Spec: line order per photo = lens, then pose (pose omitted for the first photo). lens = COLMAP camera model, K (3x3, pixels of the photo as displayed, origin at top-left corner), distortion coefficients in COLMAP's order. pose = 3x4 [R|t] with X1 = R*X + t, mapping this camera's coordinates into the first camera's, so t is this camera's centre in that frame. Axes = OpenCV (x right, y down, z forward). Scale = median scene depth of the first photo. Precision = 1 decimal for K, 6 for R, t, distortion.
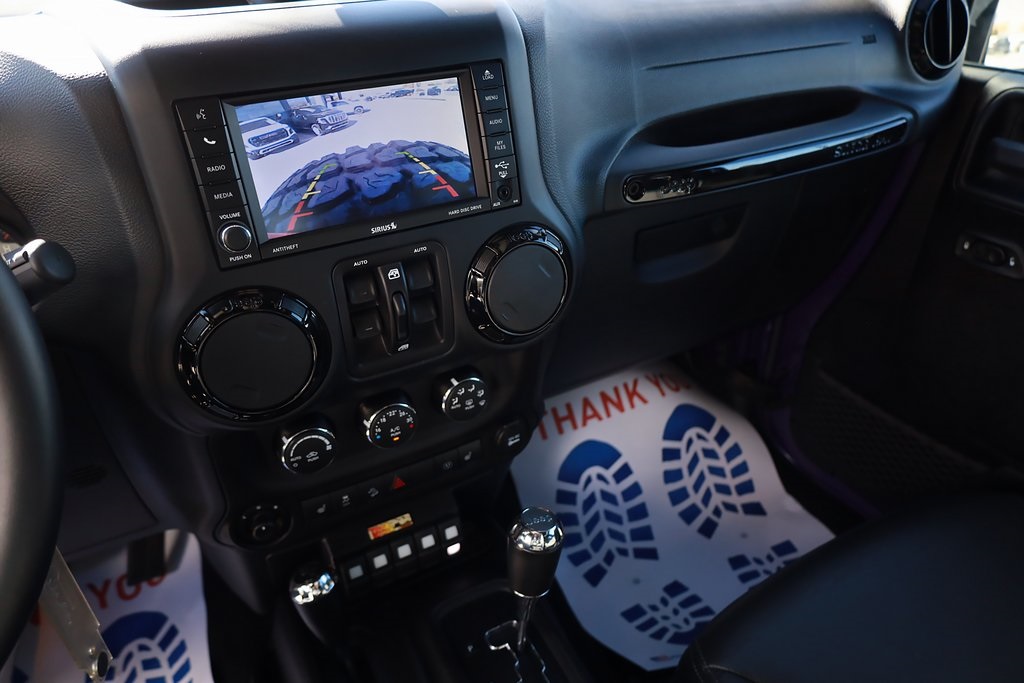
lens RADIAL K [[709.8, 0, 512.0], [0, 709.8, 341.5], [0, 0, 1]] dist [0.001151, 0.002991]
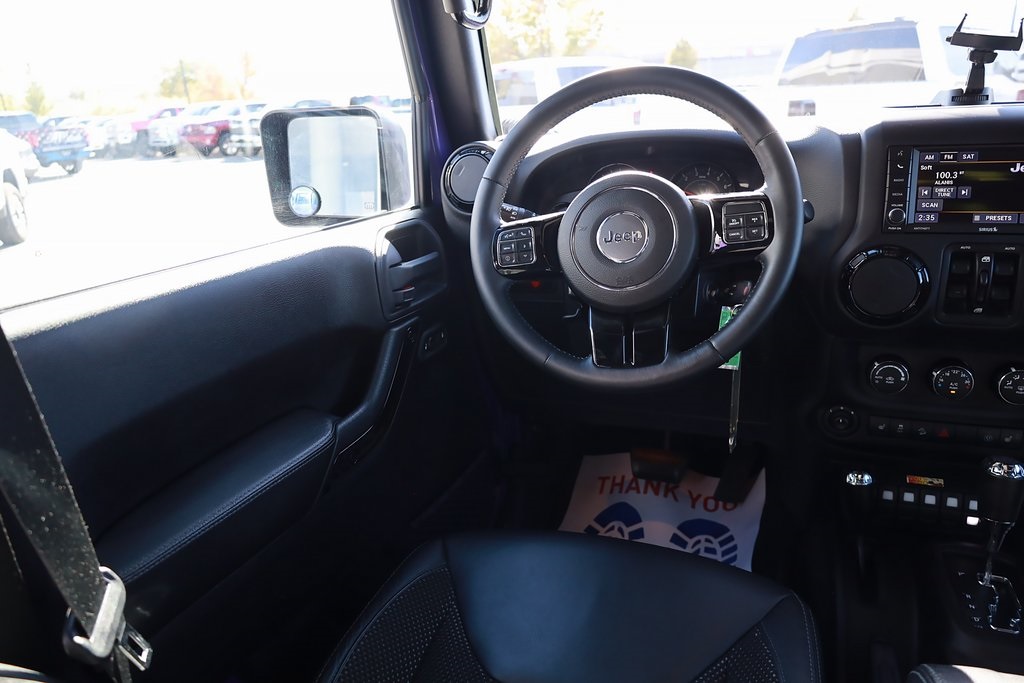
lens RADIAL K [[711.3, 0, 512.0], [0, 711.3, 341.5], [0, 0, 1]] dist [-0.007140, -0.000387]
pose [[0.664137, 0.224885, -0.712986, 0.203519], [-0.363903, 0.930323, -0.045535, 0.357796], [0.653067, 0.289699, 0.699698, -0.513986]]
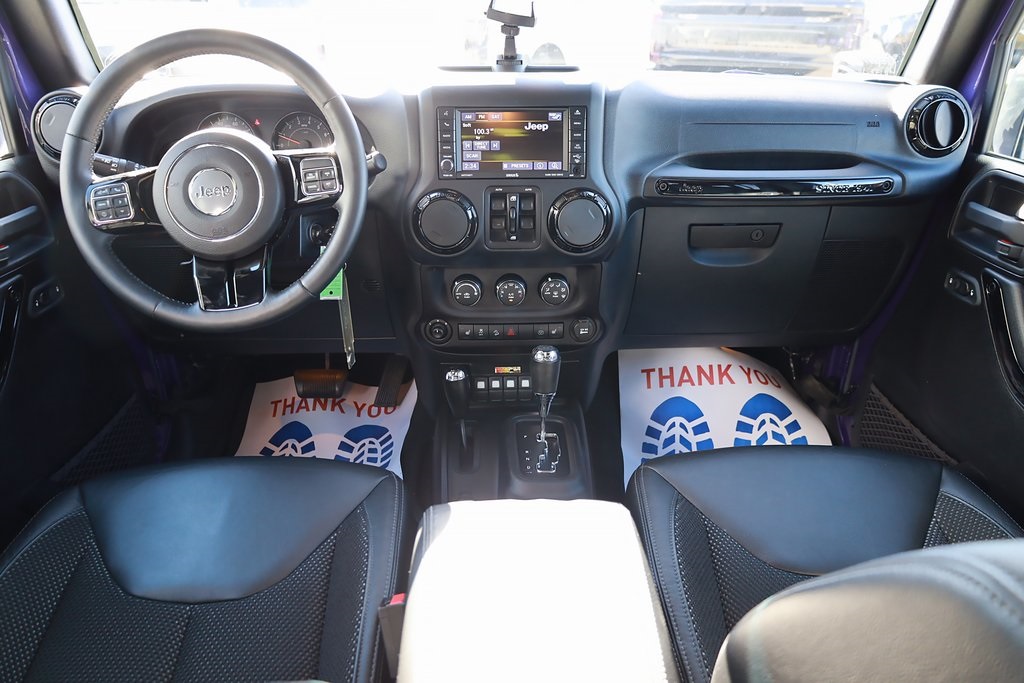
lens RADIAL K [[709.8, 0, 512.0], [0, 709.8, 341.5], [0, 0, 1]] dist [0.001151, 0.002991]
pose [[0.897771, 0.213412, -0.385309, 0.478089], [-0.250679, 0.966851, -0.048569, 0.273326], [0.362171, 0.140192, 0.921509, -0.576512]]
